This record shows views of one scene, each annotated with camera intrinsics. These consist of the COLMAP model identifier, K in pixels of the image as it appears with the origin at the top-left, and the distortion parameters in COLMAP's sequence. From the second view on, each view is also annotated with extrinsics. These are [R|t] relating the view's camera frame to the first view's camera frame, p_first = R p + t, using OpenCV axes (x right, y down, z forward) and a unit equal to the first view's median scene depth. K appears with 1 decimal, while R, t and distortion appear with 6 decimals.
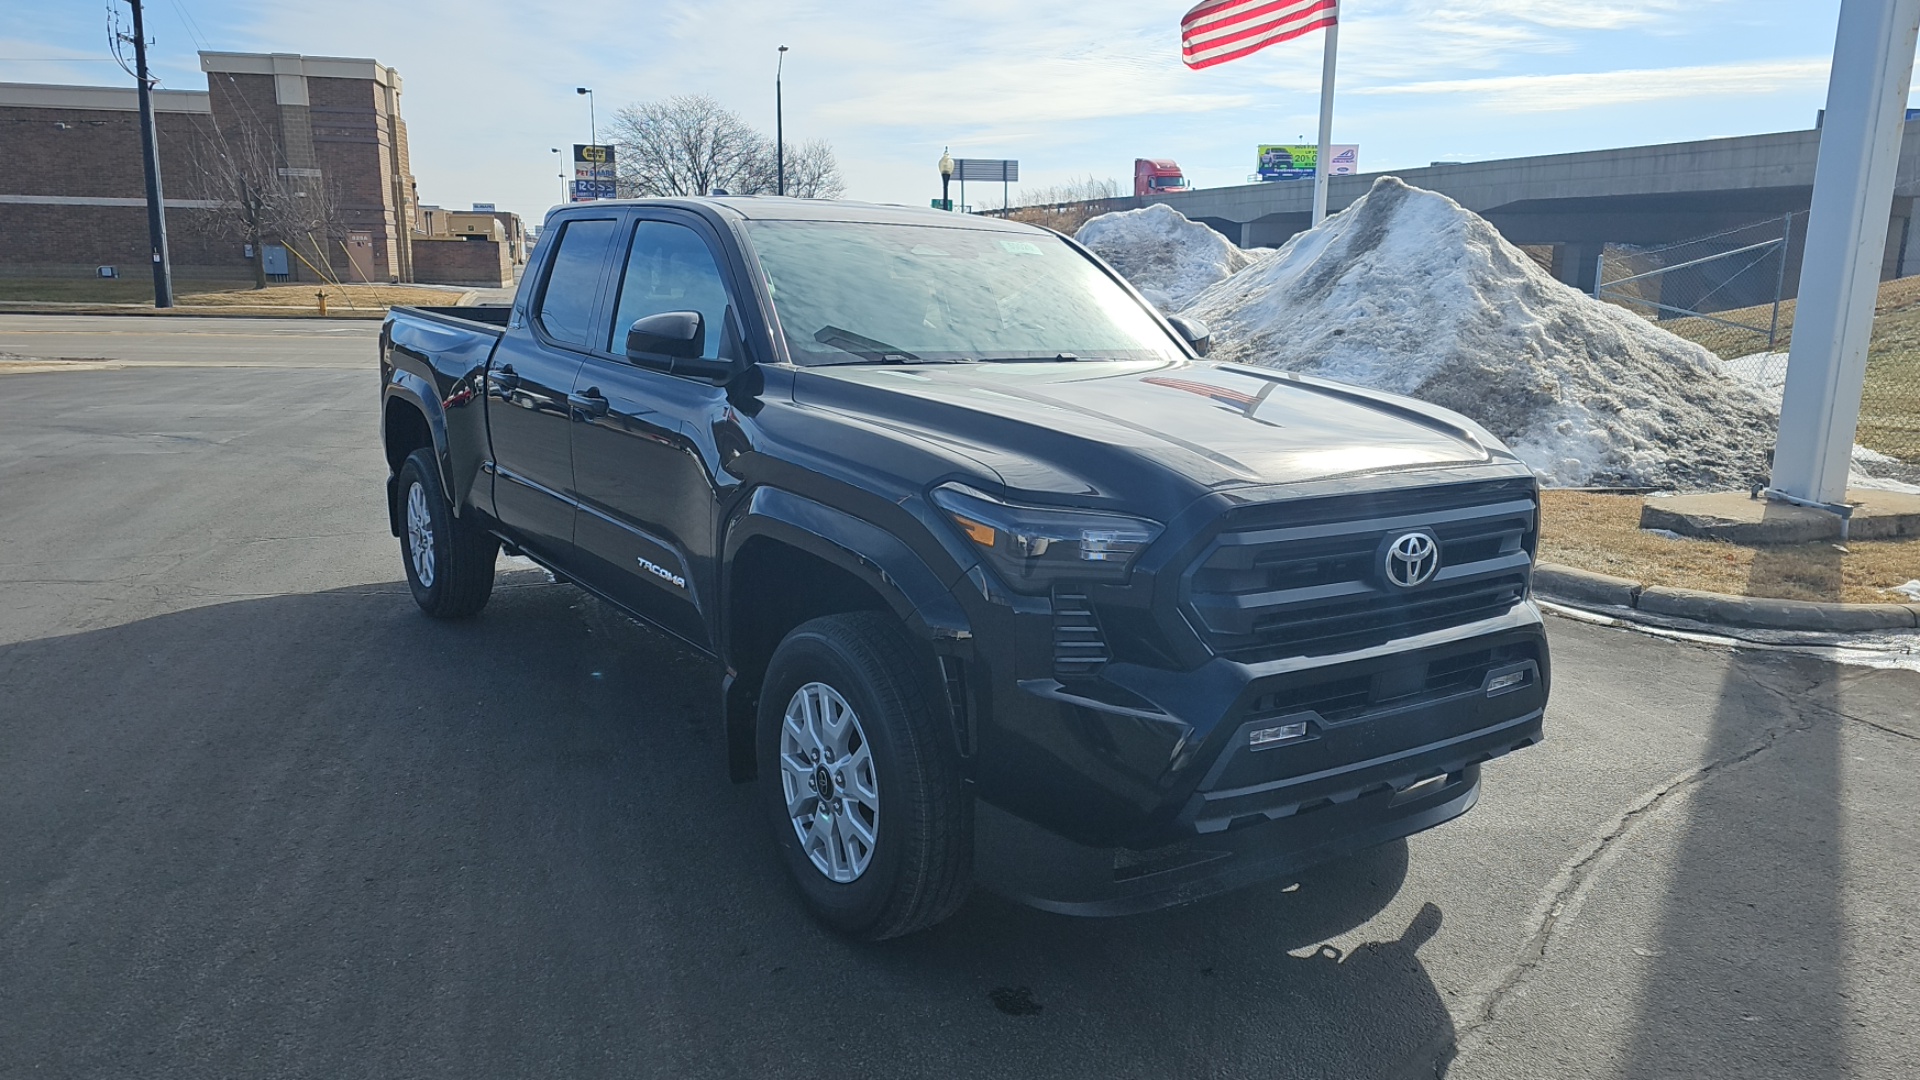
lens RADIAL K [[1386.3, 0, 946.6], [0, 1386.3, 538.2], [0, 0, 1]] dist [0.056419, -0.040528]
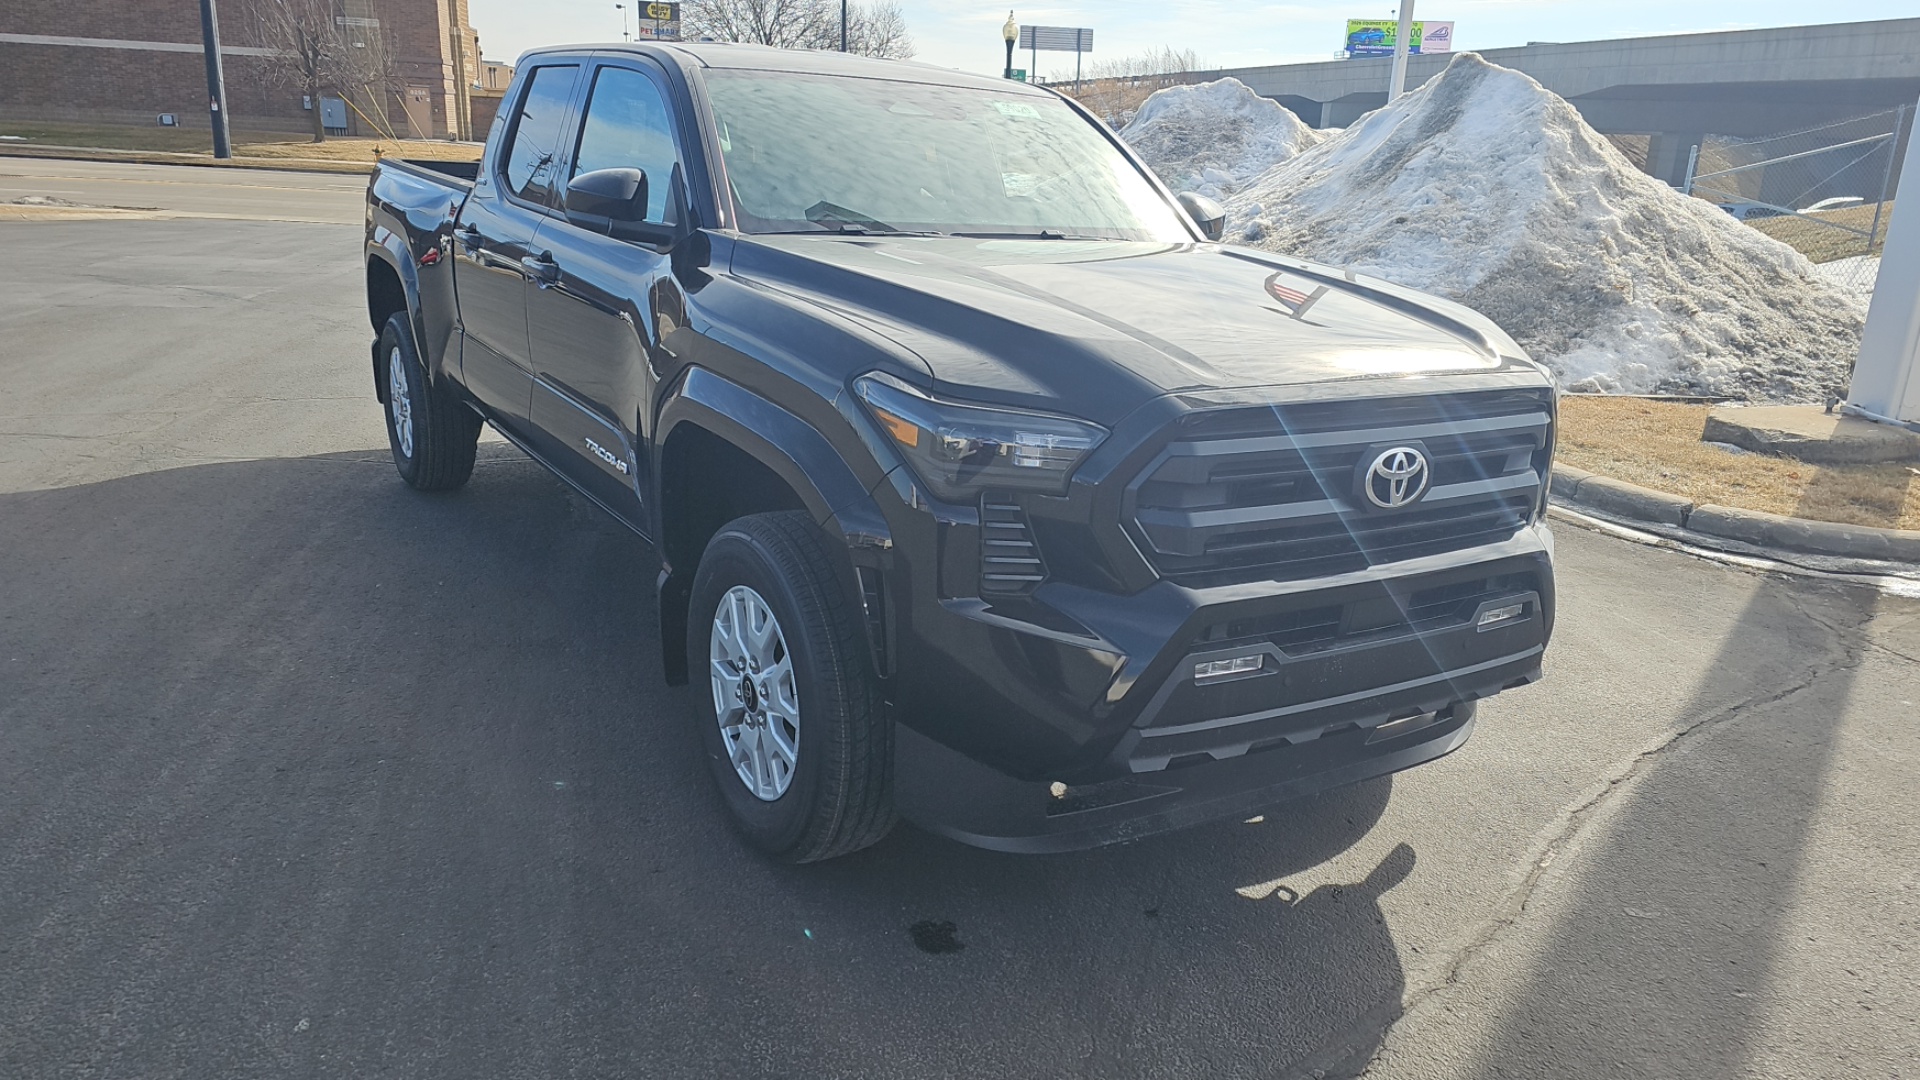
lens RADIAL K [[1386.3, 0, 964.3], [0, 1386.3, 540.0], [0, 0, 1]] dist [0.056419, -0.040528]
pose [[0.998724, 0.039160, -0.031880, 0.067055], [-0.036278, 0.995596, 0.086443, -0.008657], [0.035125, -0.085177, 0.995747, 0.080170]]
